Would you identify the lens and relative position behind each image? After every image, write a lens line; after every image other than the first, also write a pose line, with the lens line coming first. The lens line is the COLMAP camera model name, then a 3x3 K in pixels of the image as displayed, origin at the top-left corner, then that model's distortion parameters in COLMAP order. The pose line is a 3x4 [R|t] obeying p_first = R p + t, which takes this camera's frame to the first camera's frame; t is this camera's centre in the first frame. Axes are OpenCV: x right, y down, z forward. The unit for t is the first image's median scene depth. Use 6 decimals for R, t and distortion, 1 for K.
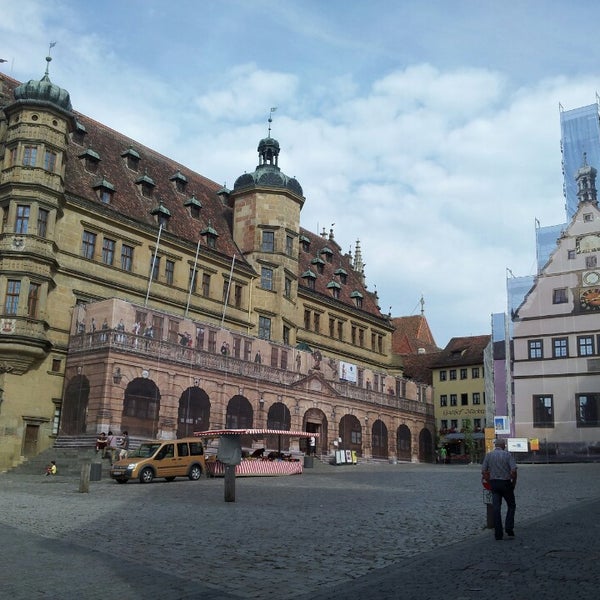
lens RADIAL K [[711.9, 0, 300.9], [0, 711.9, 304.6], [0, 0, 1]] dist [0.030246, 0.000000]
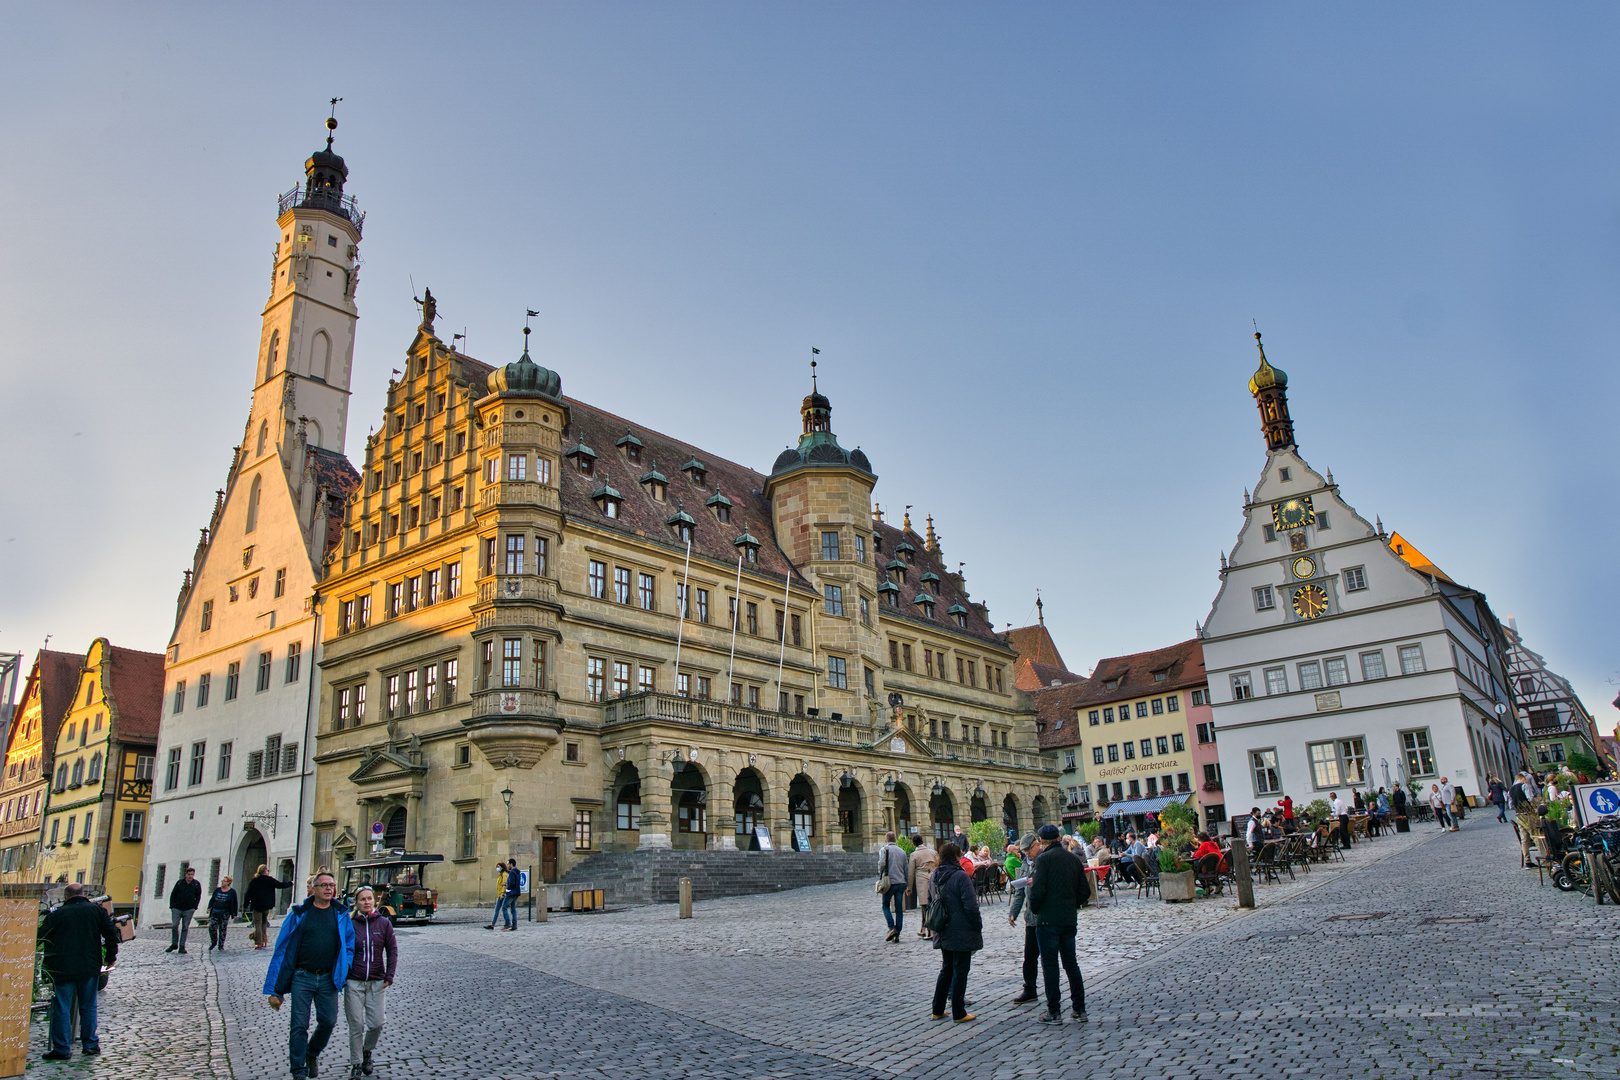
lens RADIAL K [[1129.2, 0, 795.0], [0, 1129.2, 548.6], [0, 0, 1]] dist [-0.072171, 0.022183]
pose [[0.995902, -0.085881, -0.028339, -0.054068], [0.083891, 0.994339, -0.065216, -0.019480], [0.033779, 0.062571, 0.997469, -0.099869]]
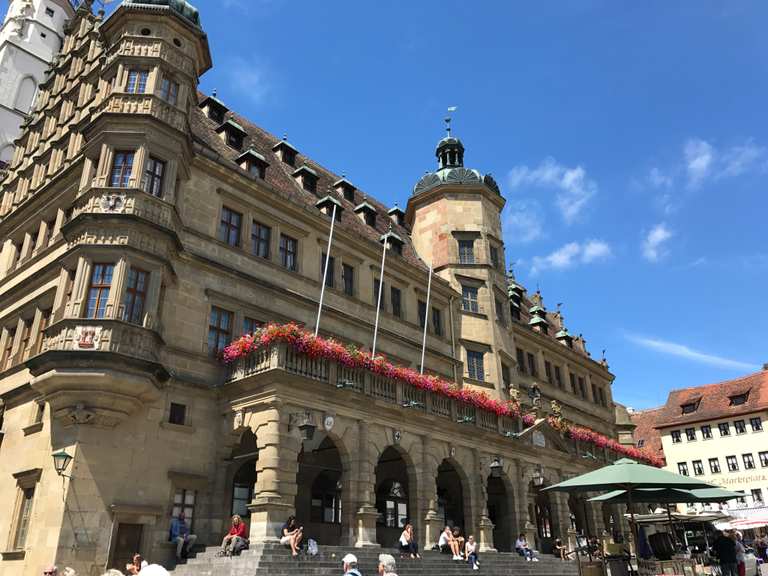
lens RADIAL K [[636.9, 0, 383.2], [0, 636.9, 275.5], [0, 0, 1]] dist [0.019089, 0.014348]
pose [[0.995616, -0.075206, -0.055612, -0.107340], [0.062788, 0.978070, -0.198586, 0.068896], [0.069328, 0.194223, 0.978504, 0.373458]]
